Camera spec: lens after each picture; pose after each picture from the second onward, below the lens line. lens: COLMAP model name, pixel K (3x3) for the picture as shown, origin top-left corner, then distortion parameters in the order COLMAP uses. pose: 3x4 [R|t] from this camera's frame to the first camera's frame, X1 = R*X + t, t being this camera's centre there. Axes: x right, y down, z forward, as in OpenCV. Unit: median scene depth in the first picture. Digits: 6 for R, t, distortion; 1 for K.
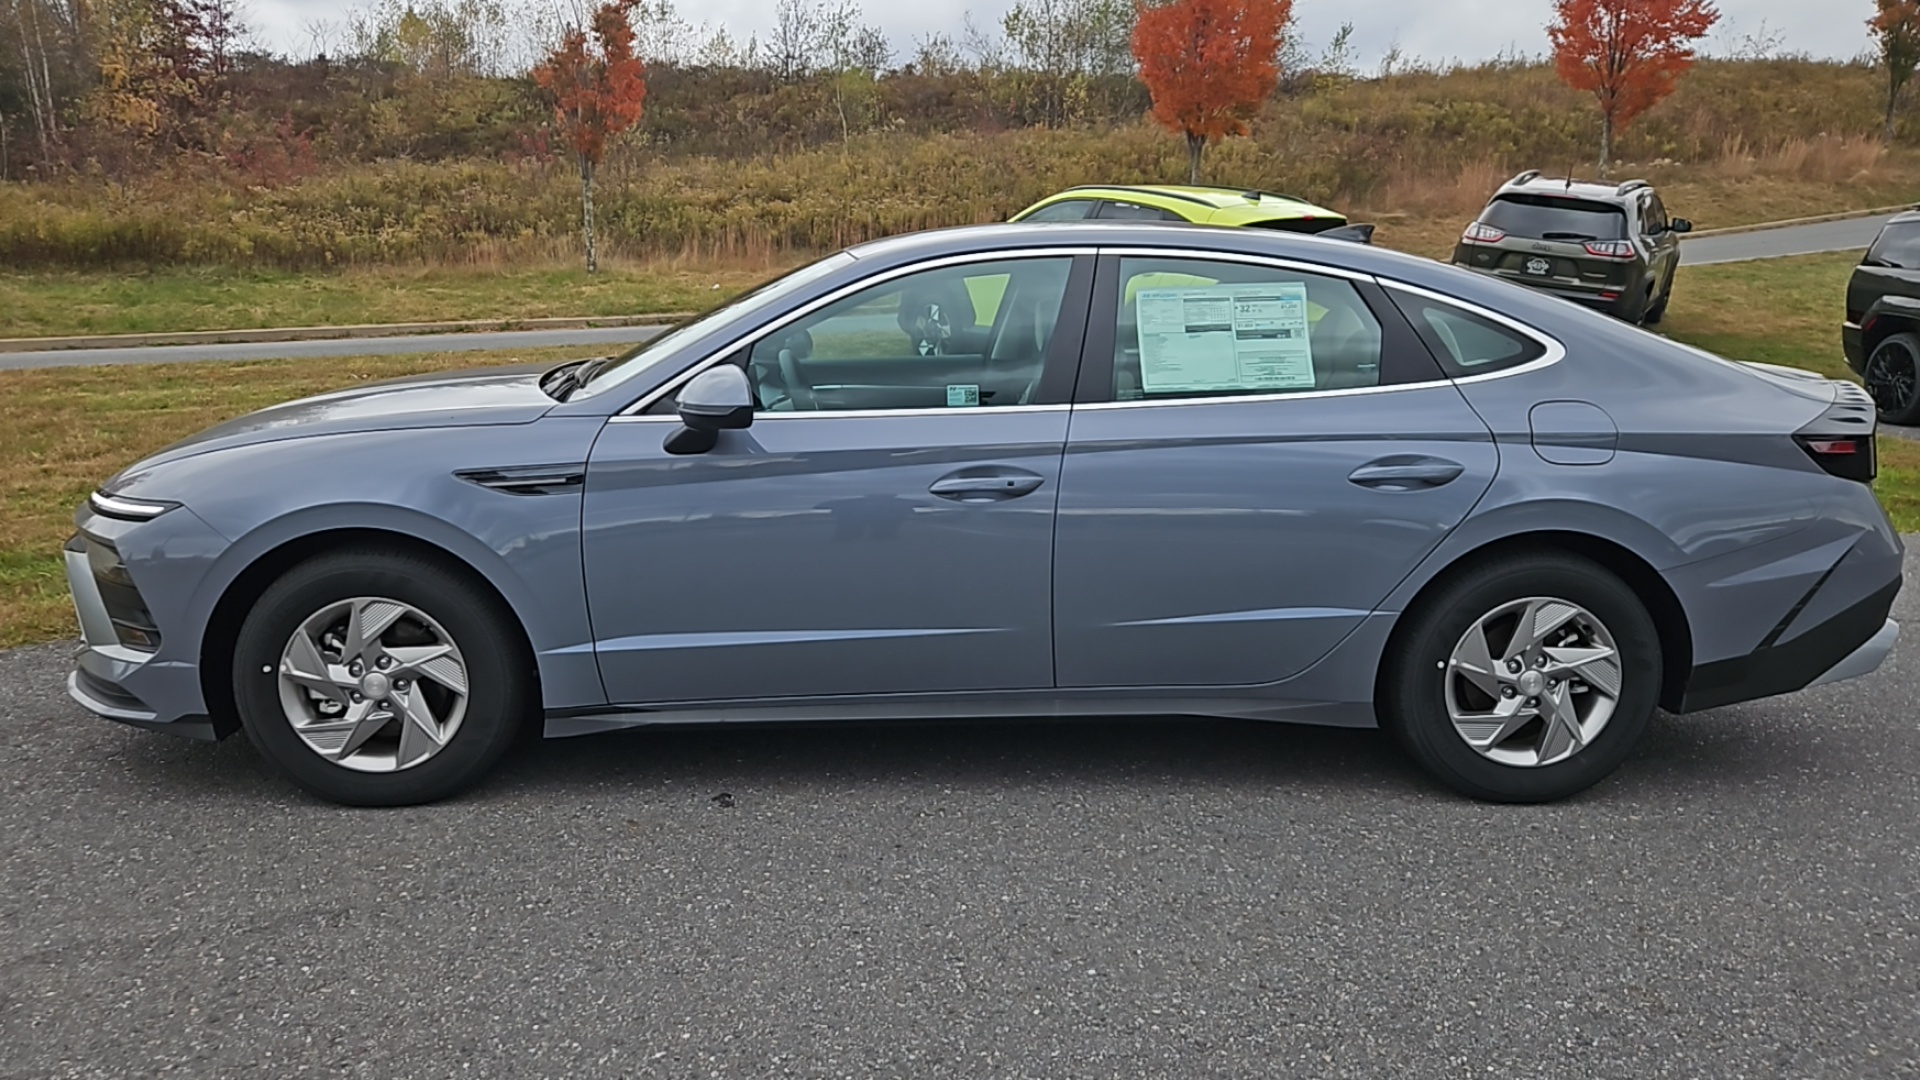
lens RADIAL K [[1409.7, 0, 958.3], [0, 1409.7, 536.4], [0, 0, 1]] dist [0.061404, -0.022754]
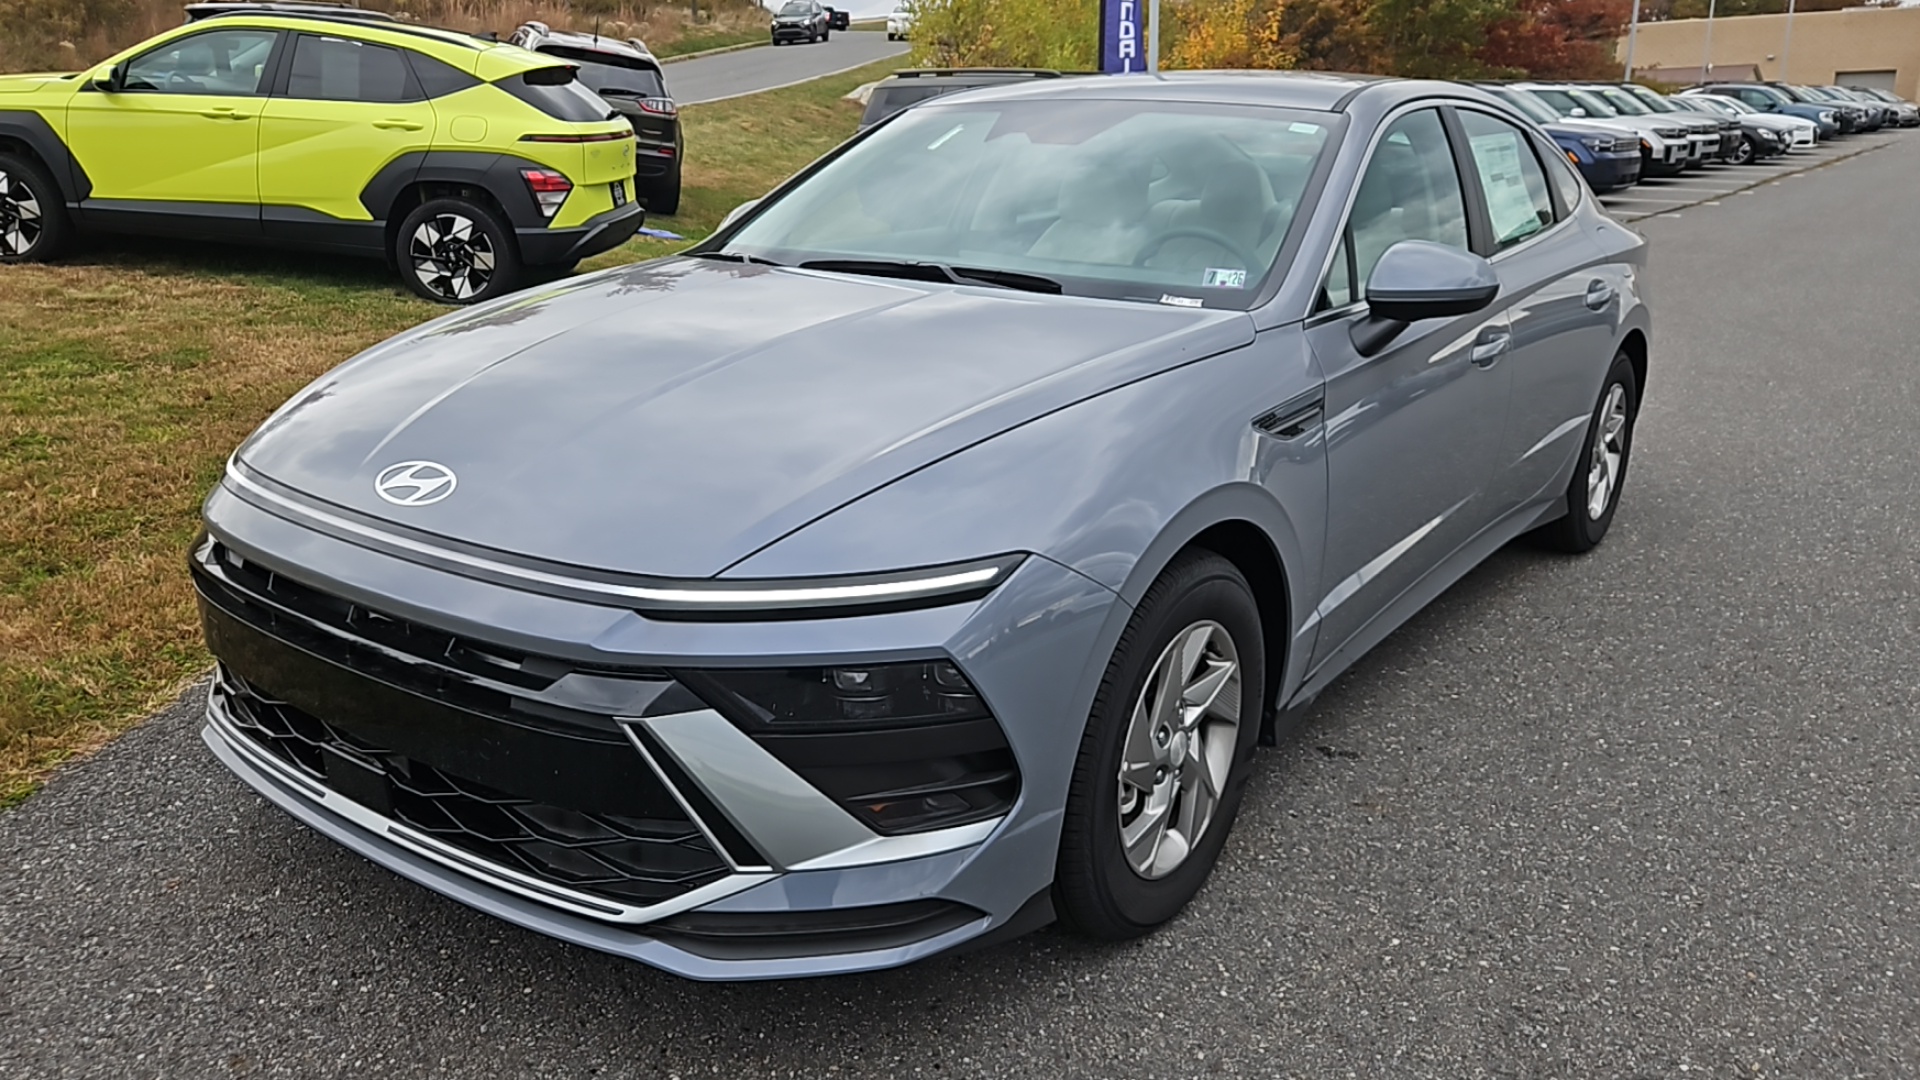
lens RADIAL K [[1409.7, 0, 957.5], [0, 1409.7, 534.0], [0, 0, 1]] dist [0.061404, -0.022754]
pose [[0.628346, -0.219441, 0.746342, -0.963197], [0.147992, 0.975589, 0.162250, -0.123998], [-0.763727, 0.008503, 0.645483, 0.637741]]
